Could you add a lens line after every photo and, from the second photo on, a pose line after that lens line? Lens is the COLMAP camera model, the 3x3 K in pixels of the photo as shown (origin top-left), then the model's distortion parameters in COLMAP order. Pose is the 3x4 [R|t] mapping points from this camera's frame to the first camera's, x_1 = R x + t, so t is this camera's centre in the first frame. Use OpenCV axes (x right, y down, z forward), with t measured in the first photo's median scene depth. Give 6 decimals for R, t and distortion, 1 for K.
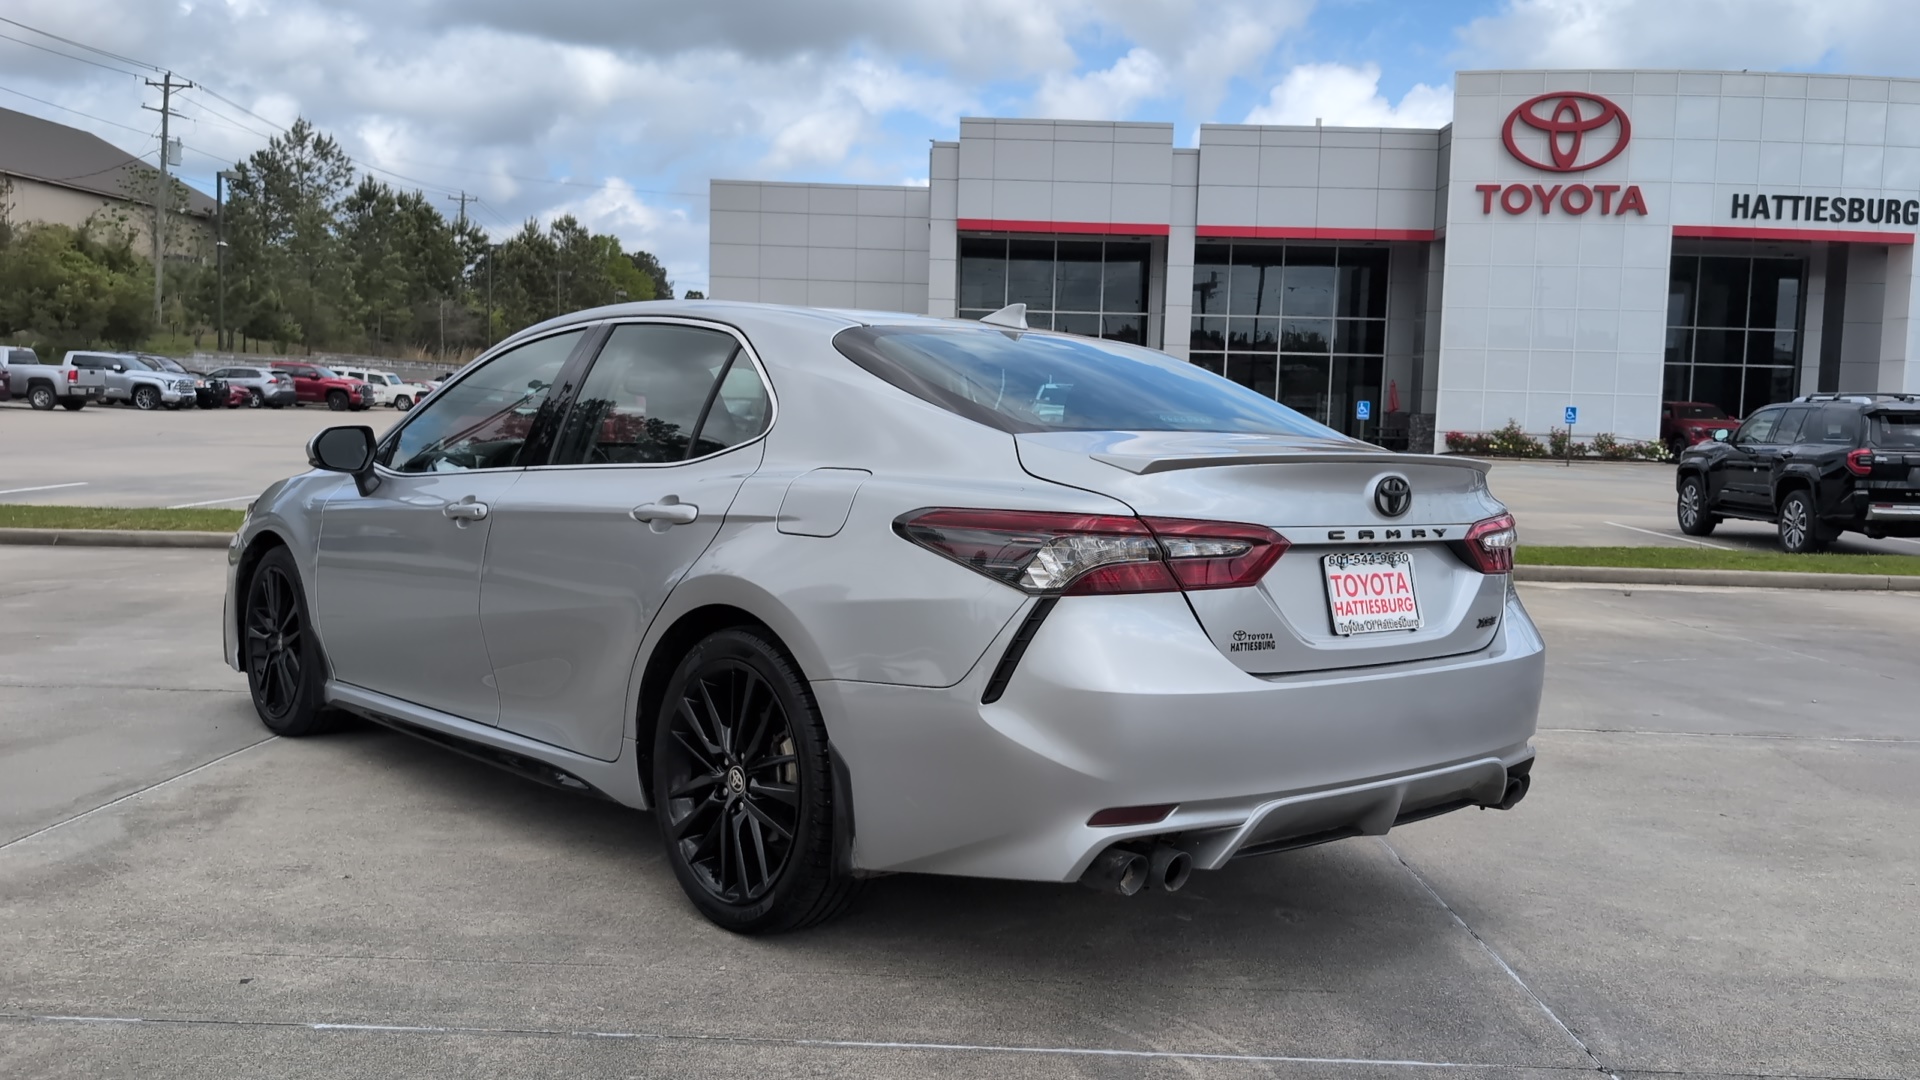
lens RADIAL K [[1637.2, 0, 966.2], [0, 1637.2, 541.2], [0, 0, 1]] dist [-0.005120, 0.004981]
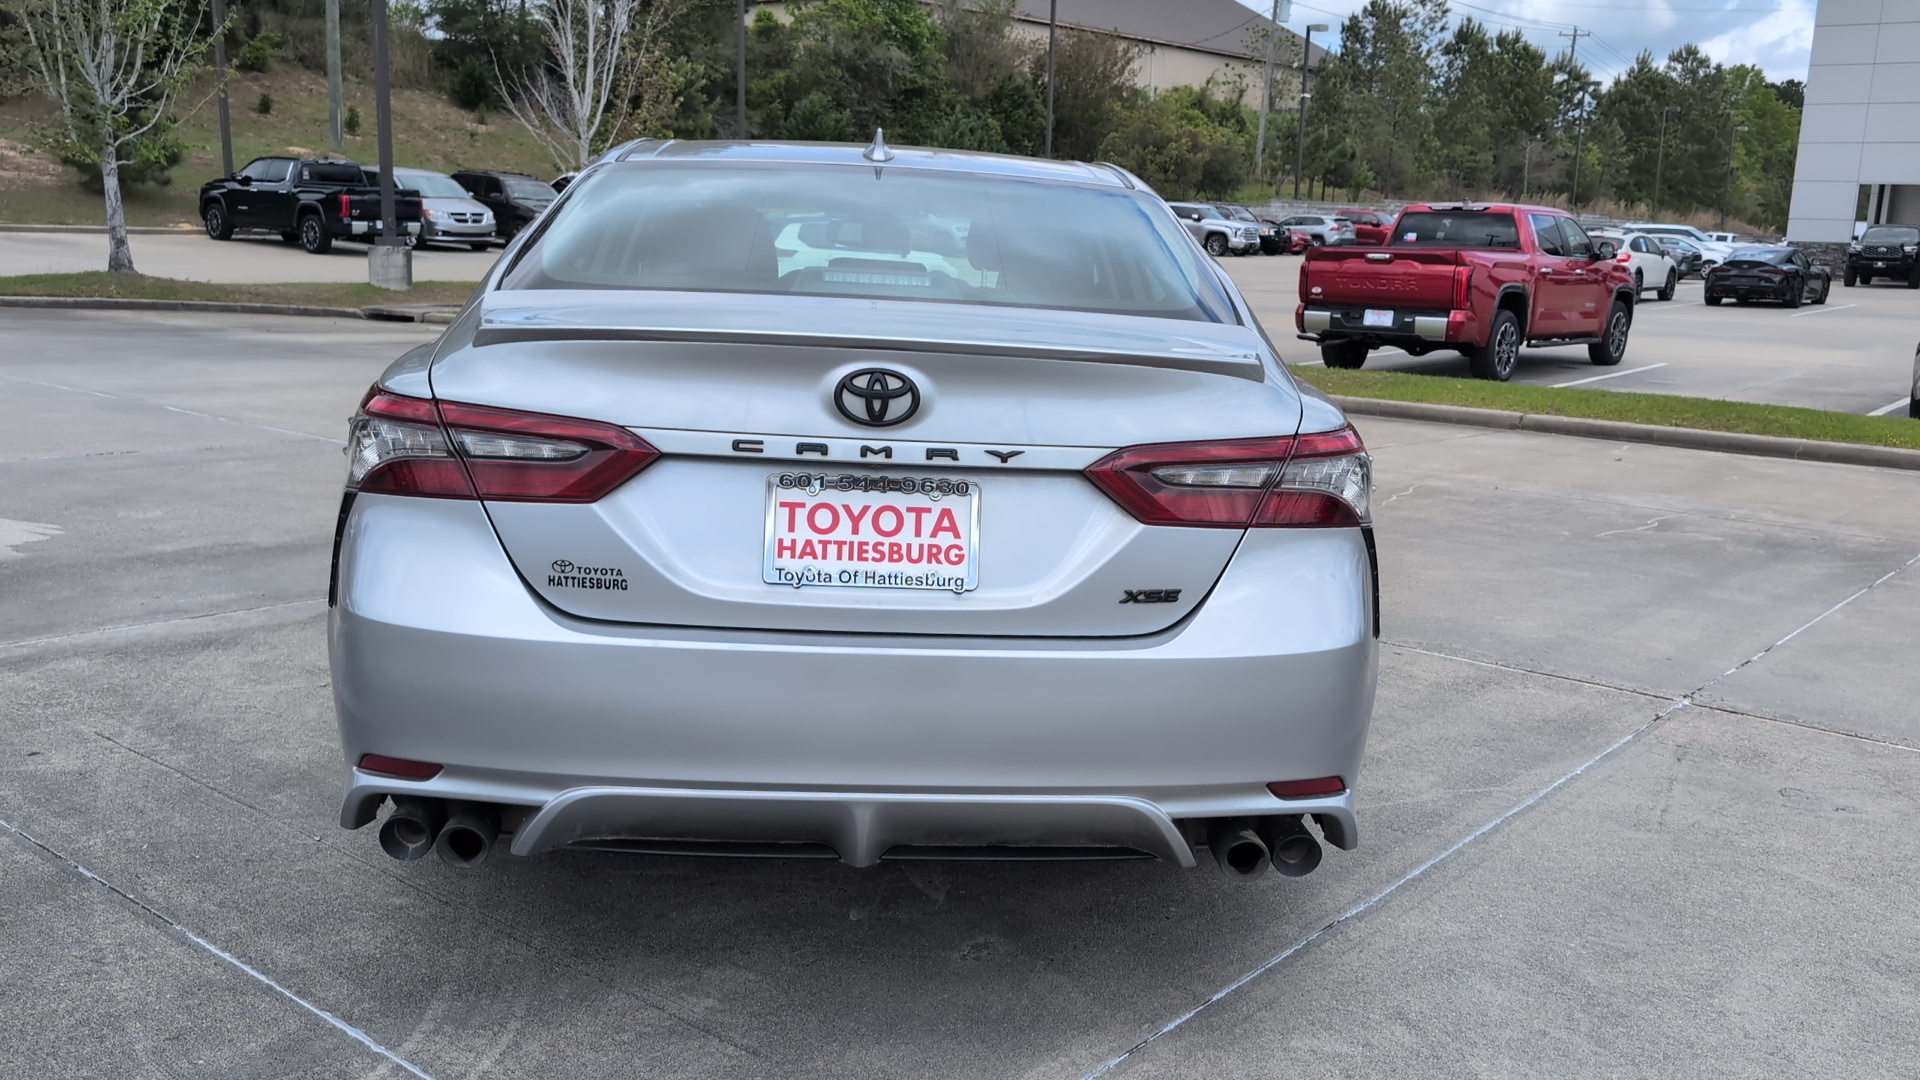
lens RADIAL K [[1625.2, 0, 961.8], [0, 1625.2, 549.2], [0, 0, 1]] dist [0.006950, -0.010856]
pose [[0.782723, 0.118208, -0.611042, 0.520846], [-0.058231, 0.991400, 0.117198, -0.033615], [0.619640, -0.056152, 0.782875, 0.349500]]
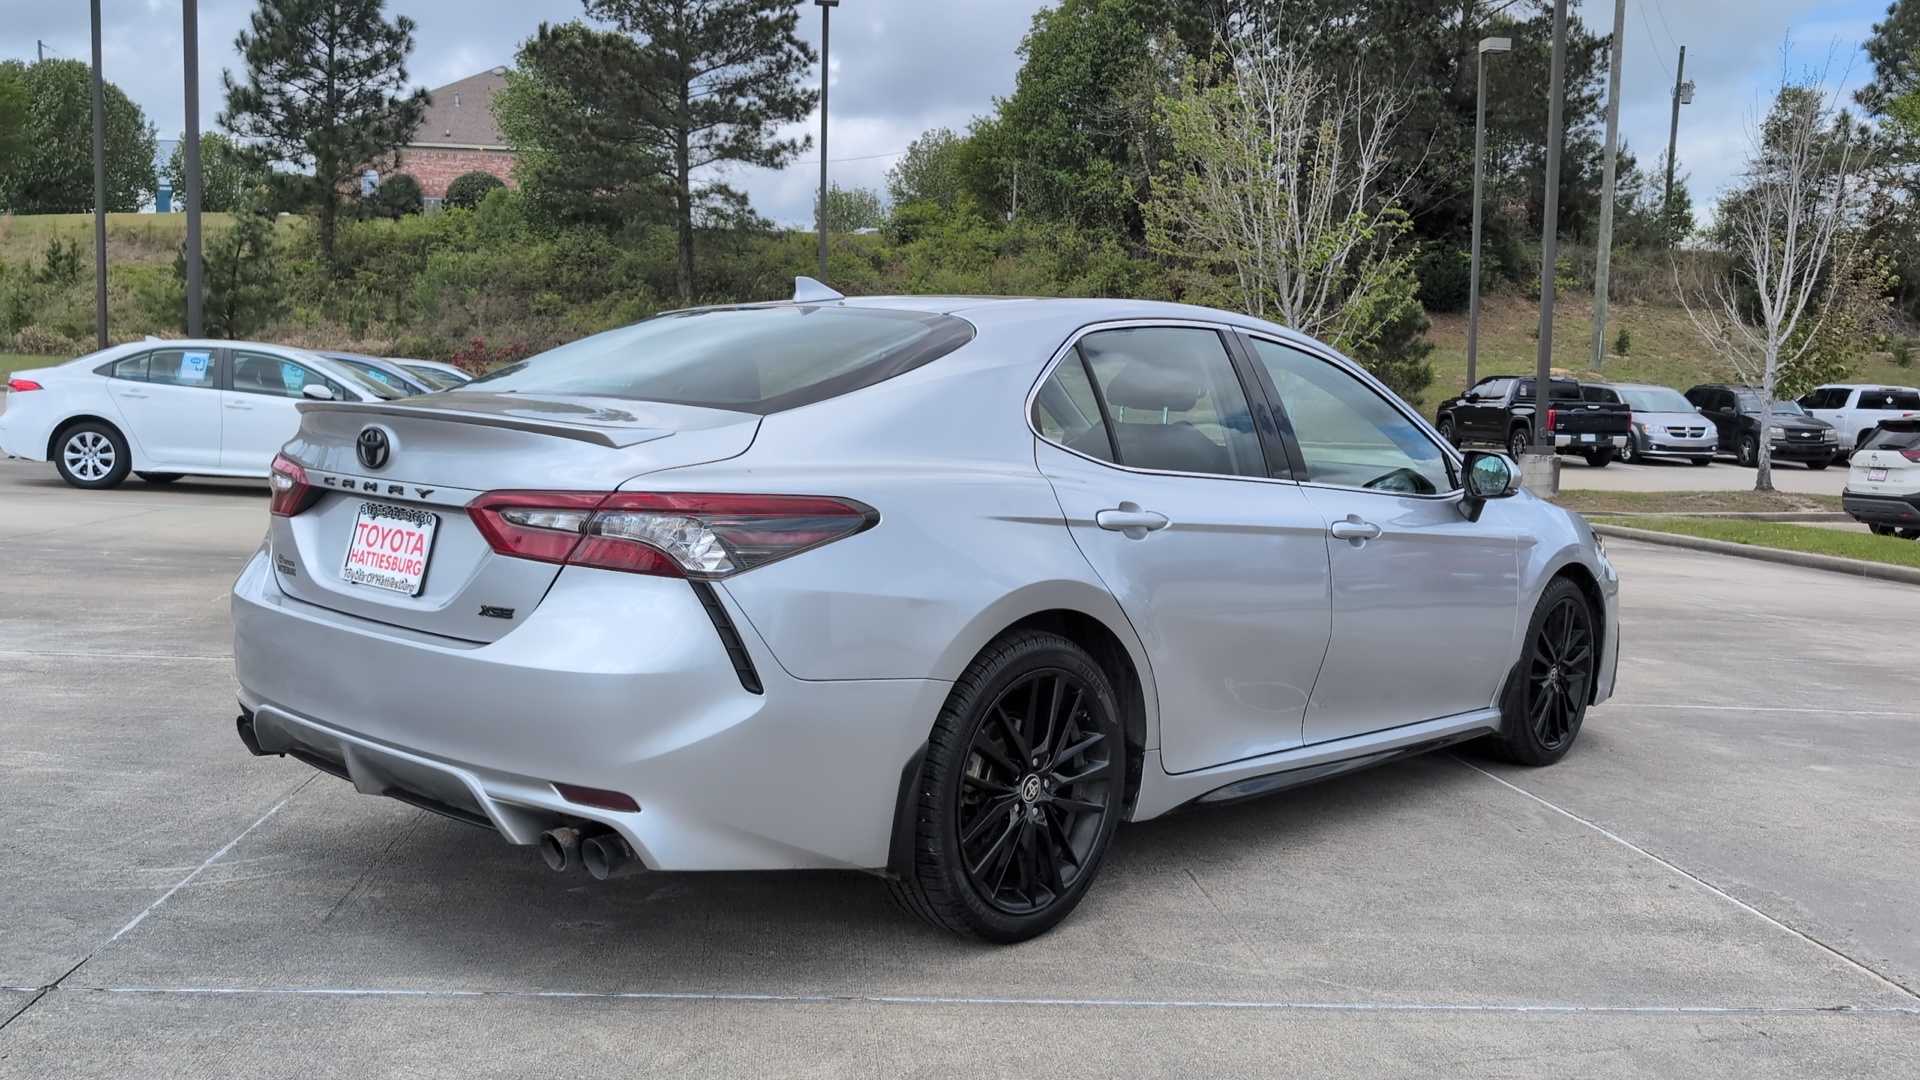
lens RADIAL K [[1625.2, 0, 961.8], [0, 1625.2, 549.2], [0, 0, 1]] dist [0.006950, -0.010856]
pose [[0.106914, 0.059985, -0.992457, 0.919466], [-0.102577, 0.993518, 0.048999, -0.037105], [0.988963, 0.096565, 0.112374, 0.904758]]
